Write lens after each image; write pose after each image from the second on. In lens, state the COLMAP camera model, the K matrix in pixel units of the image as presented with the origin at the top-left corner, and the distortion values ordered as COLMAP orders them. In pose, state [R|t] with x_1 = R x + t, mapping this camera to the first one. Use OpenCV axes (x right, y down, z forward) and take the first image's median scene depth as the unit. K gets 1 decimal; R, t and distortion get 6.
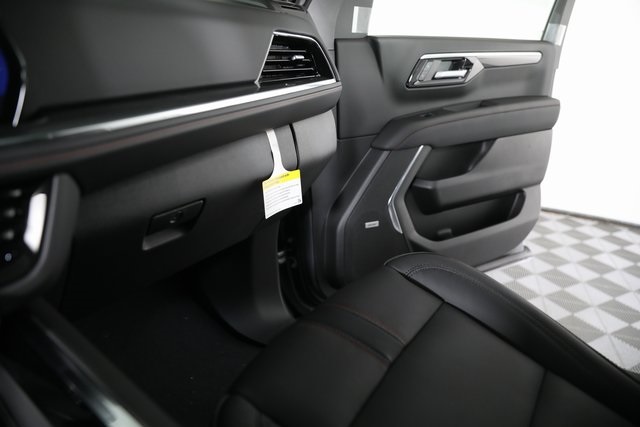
lens RADIAL K [[439.3, 0, 320.3], [0, 439.3, 208.3], [0, 0, 1]] dist [-0.076380, 0.046283]
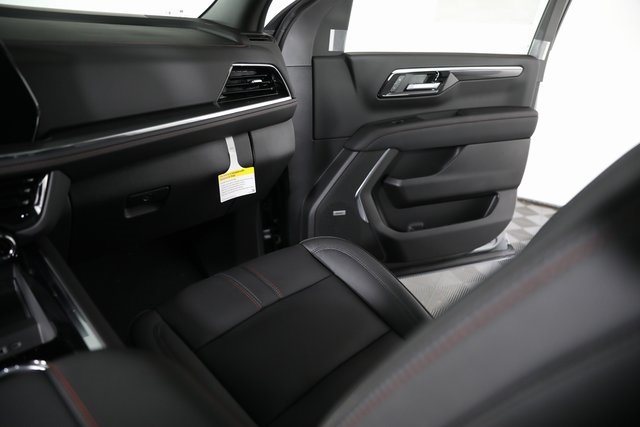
lens RADIAL K [[439.3, 0, 316.6], [0, 439.3, 209.5], [0, 0, 1]] dist [-0.076380, 0.046283]
pose [[0.987542, 0.078544, -0.136352, 0.217143], [-0.072558, 0.996192, 0.048336, -0.025317], [0.139630, -0.037841, 0.989480, -0.185046]]
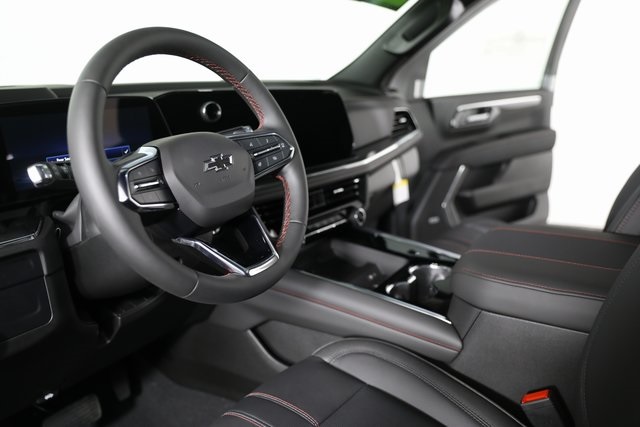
lens RADIAL K [[527.8, 0, 321.8], [0, 527.8, 212.7], [0, 0, 1]] dist [-0.004305, 0.001221]
pose [[0.997984, -0.054853, 0.031933, -0.319968], [0.057476, 0.994458, -0.088037, 0.146688], [-0.026927, 0.089694, 0.995605, -0.783281]]
